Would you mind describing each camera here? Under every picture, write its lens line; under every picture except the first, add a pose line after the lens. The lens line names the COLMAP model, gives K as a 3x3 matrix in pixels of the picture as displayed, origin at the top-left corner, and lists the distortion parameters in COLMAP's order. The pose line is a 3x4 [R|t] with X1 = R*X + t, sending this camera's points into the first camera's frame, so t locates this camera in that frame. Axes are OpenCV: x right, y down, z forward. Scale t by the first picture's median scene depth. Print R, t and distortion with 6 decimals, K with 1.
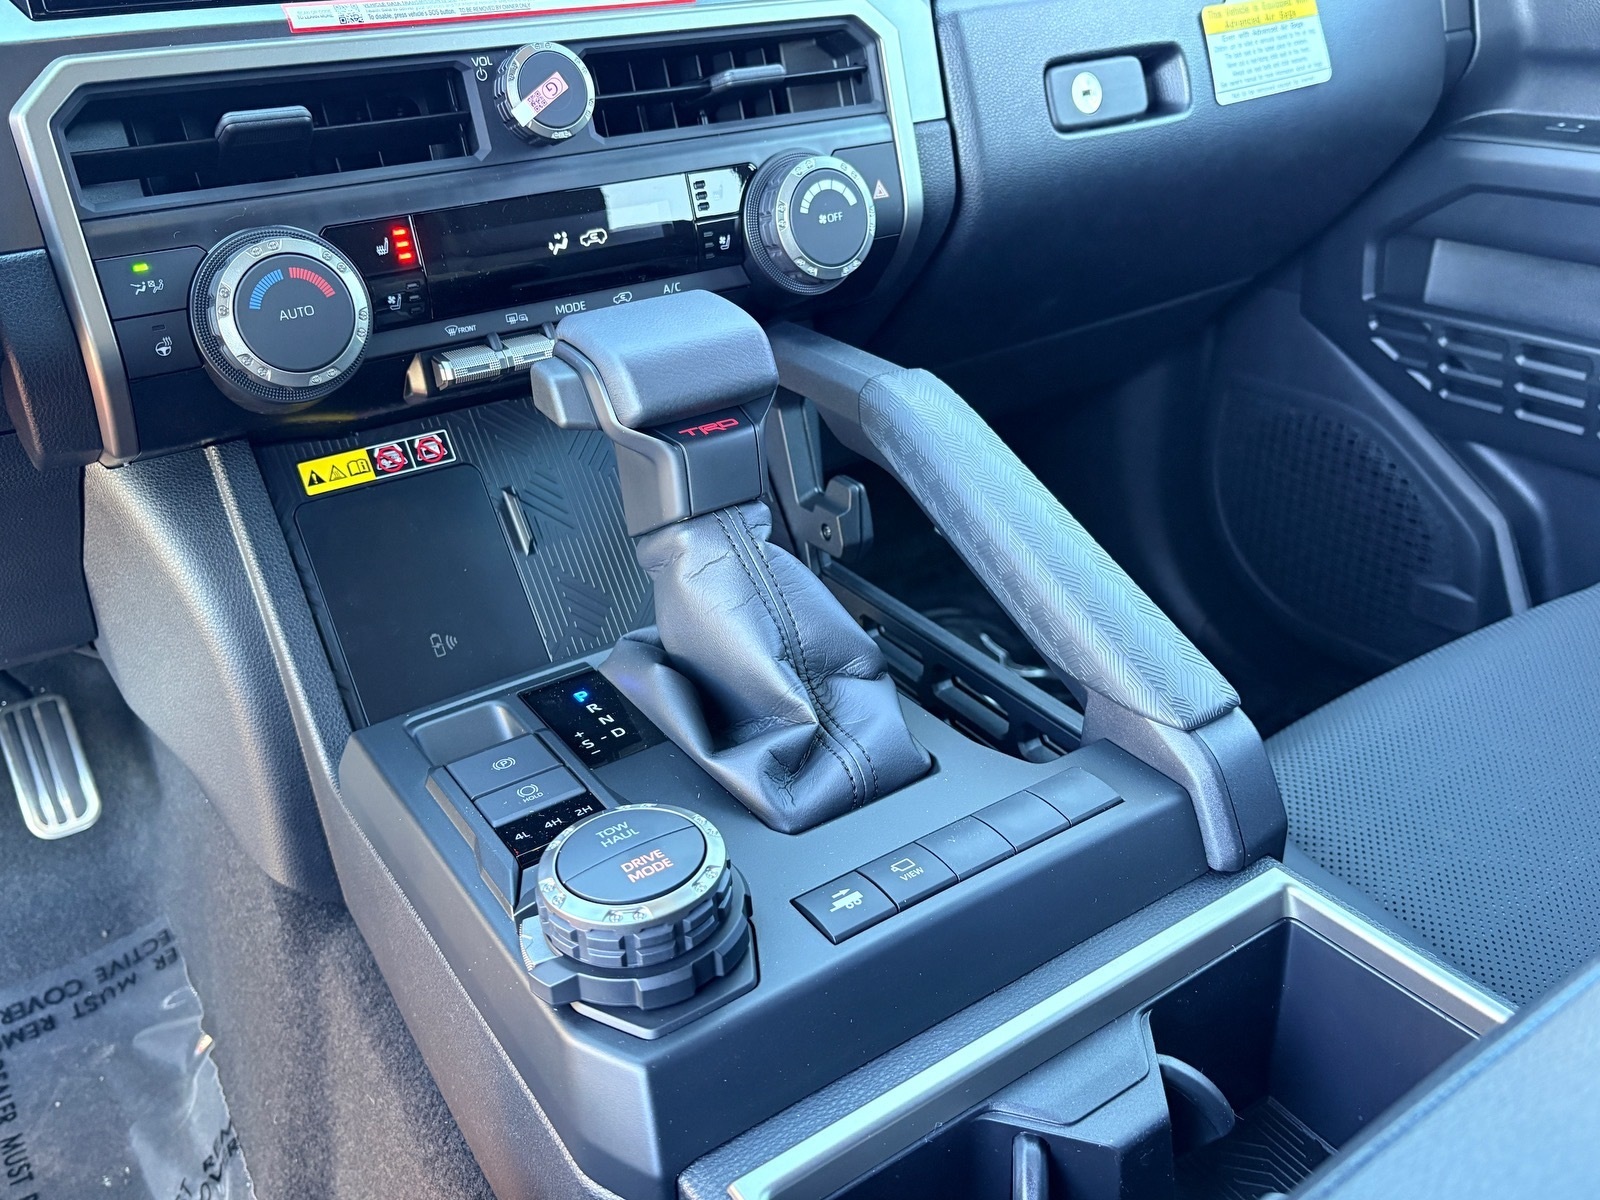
lens RADIAL K [[1319.3, 0, 787.0], [0, 1319.3, 592.7], [0, 0, 1]] dist [0.025294, -0.024973]
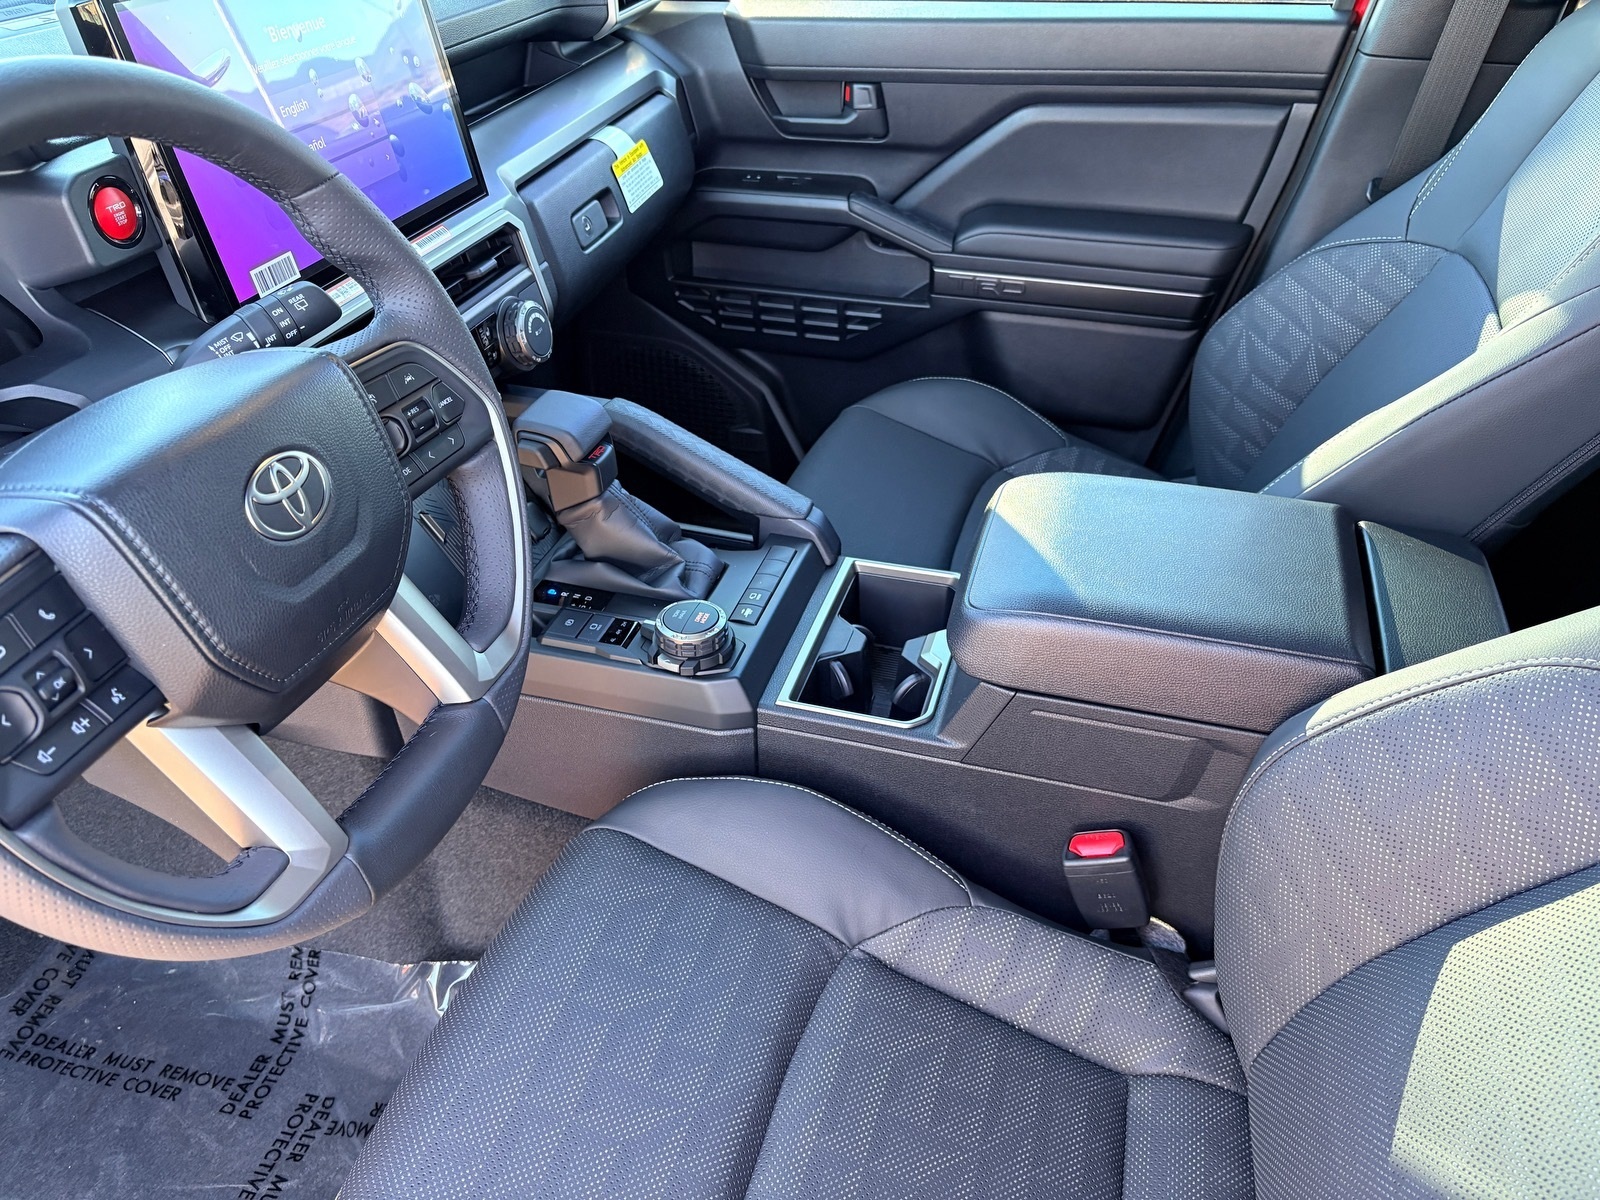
lens RADIAL K [[1223.2, 0, 789.2], [0, 1223.2, 614.8], [0, 0, 1]] dist [0.024160, -0.030374]
pose [[0.765403, -0.334353, 0.549879, -0.843548], [0.265971, 0.942405, 0.202809, -0.162129], [-0.586019, -0.008979, 0.810248, -0.711791]]
